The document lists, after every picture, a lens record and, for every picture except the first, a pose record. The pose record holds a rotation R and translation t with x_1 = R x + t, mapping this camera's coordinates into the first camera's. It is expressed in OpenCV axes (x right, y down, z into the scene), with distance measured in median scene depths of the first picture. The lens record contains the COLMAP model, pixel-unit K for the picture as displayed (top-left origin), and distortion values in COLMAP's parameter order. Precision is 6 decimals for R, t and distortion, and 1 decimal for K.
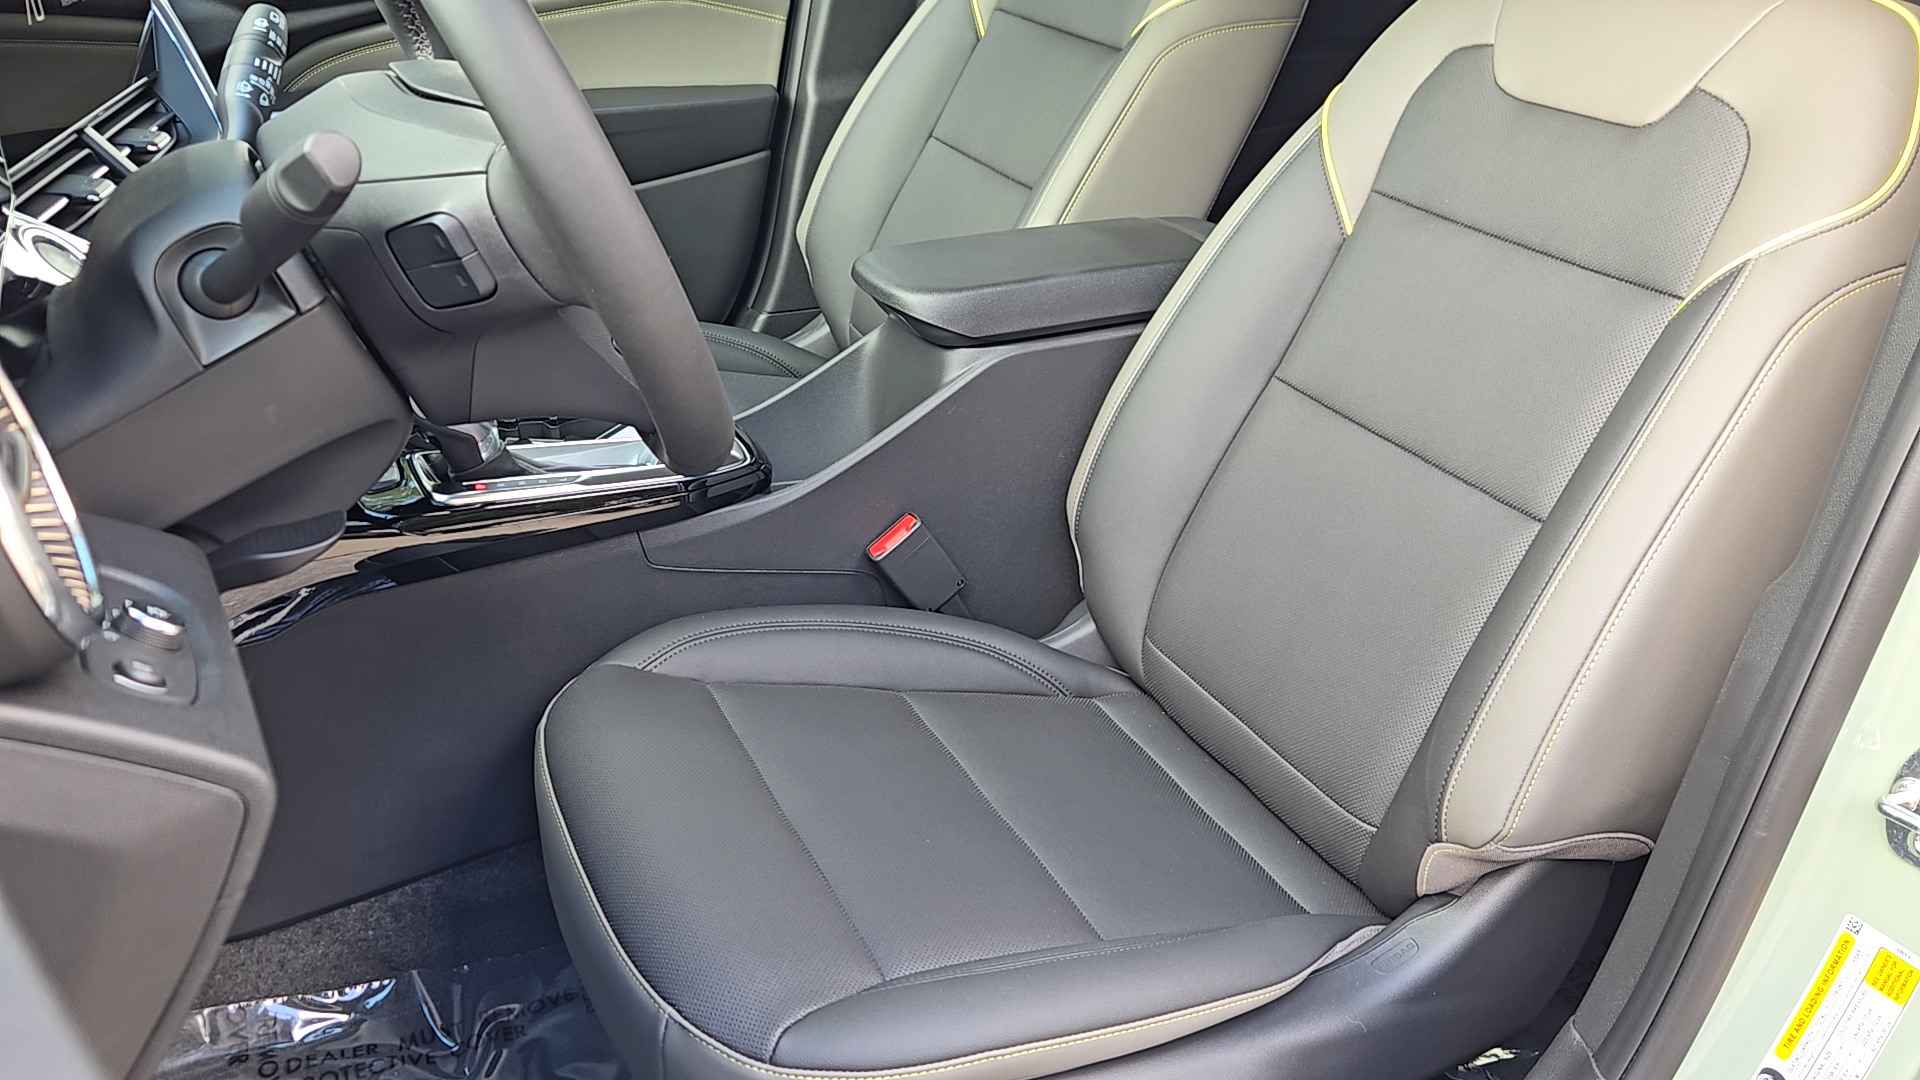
lens RADIAL K [[1602.2, 0, 960.0], [0, 1602.2, 540.0], [0, 0, 1]] dist [0.000847, -0.006769]
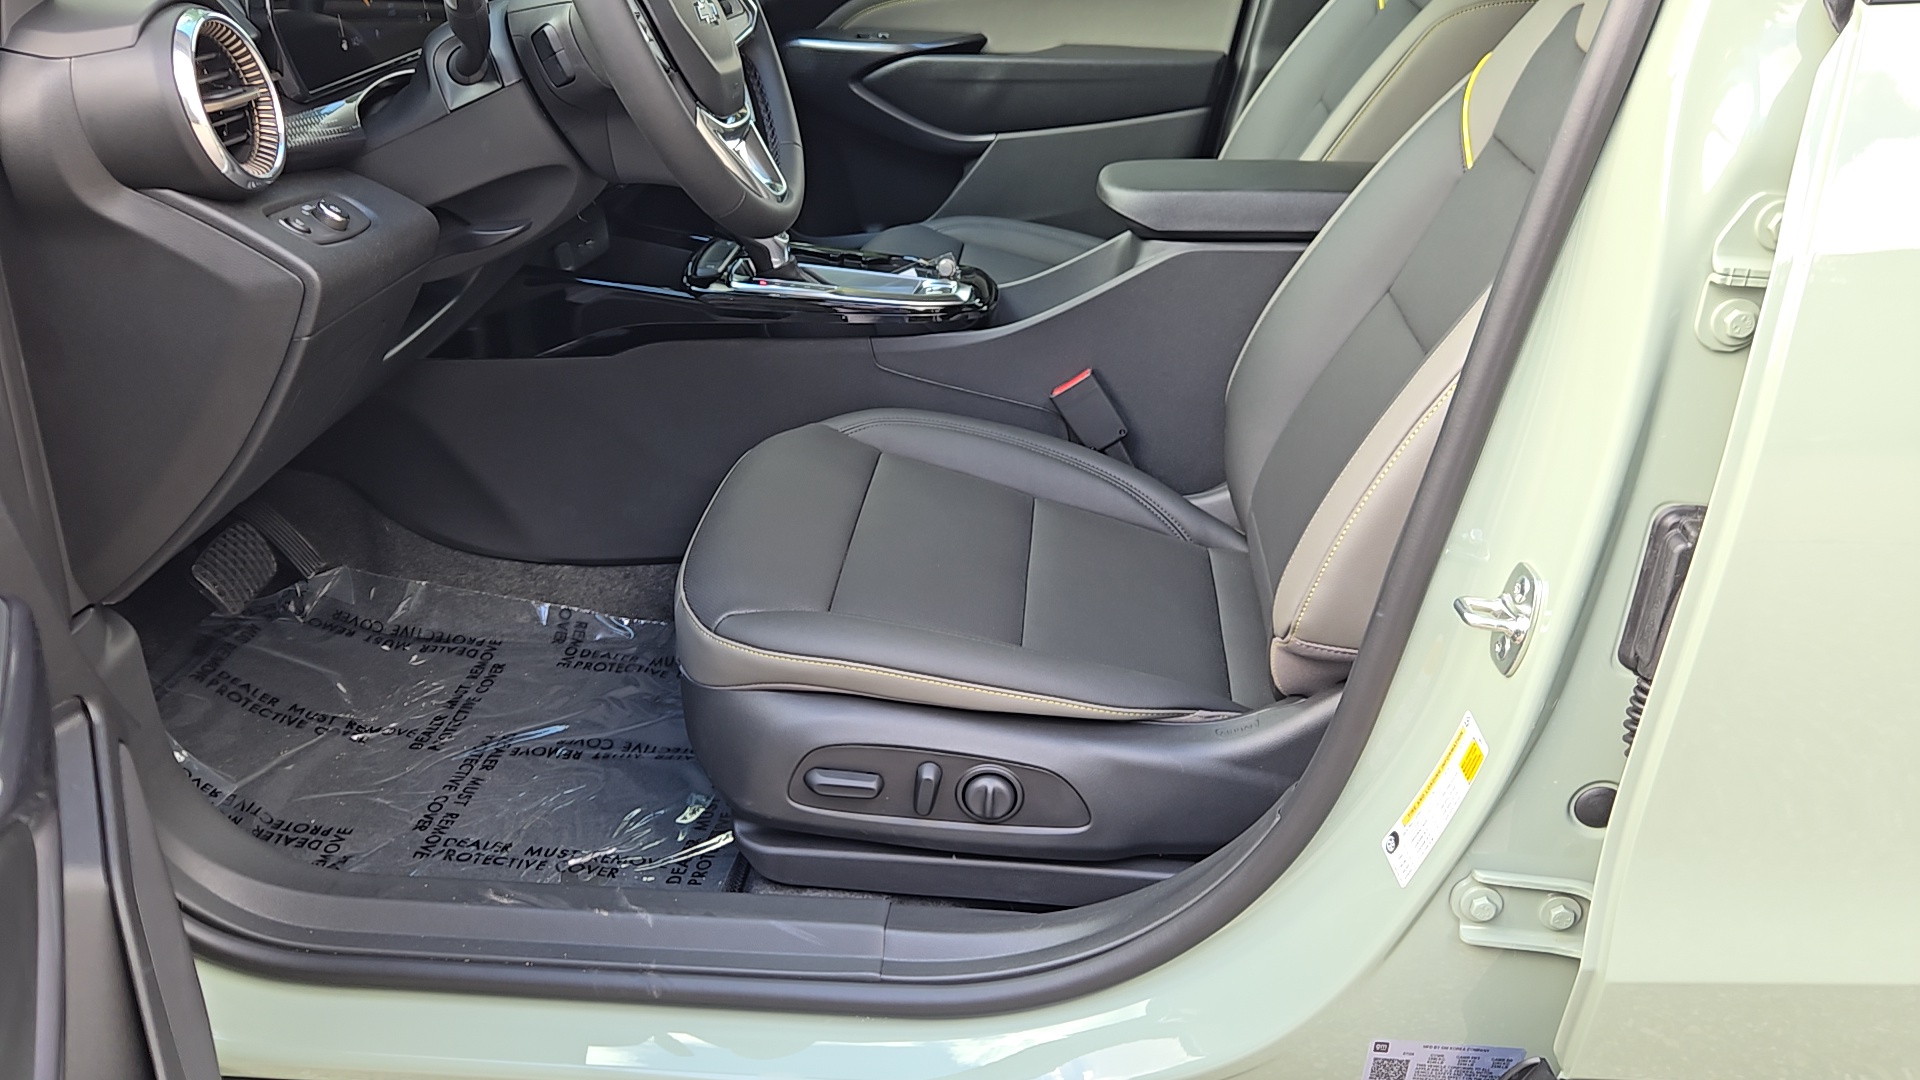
lens RADIAL K [[1599.2, 0, 953.9], [0, 1599.2, 544.1], [0, 0, 1]] dist [0.016511, -0.074099]
pose [[0.857301, 0.199283, -0.474681, 0.542244], [-0.207924, 0.977523, 0.034866, 0.105194], [0.470960, 0.068807, 0.879467, -0.145067]]
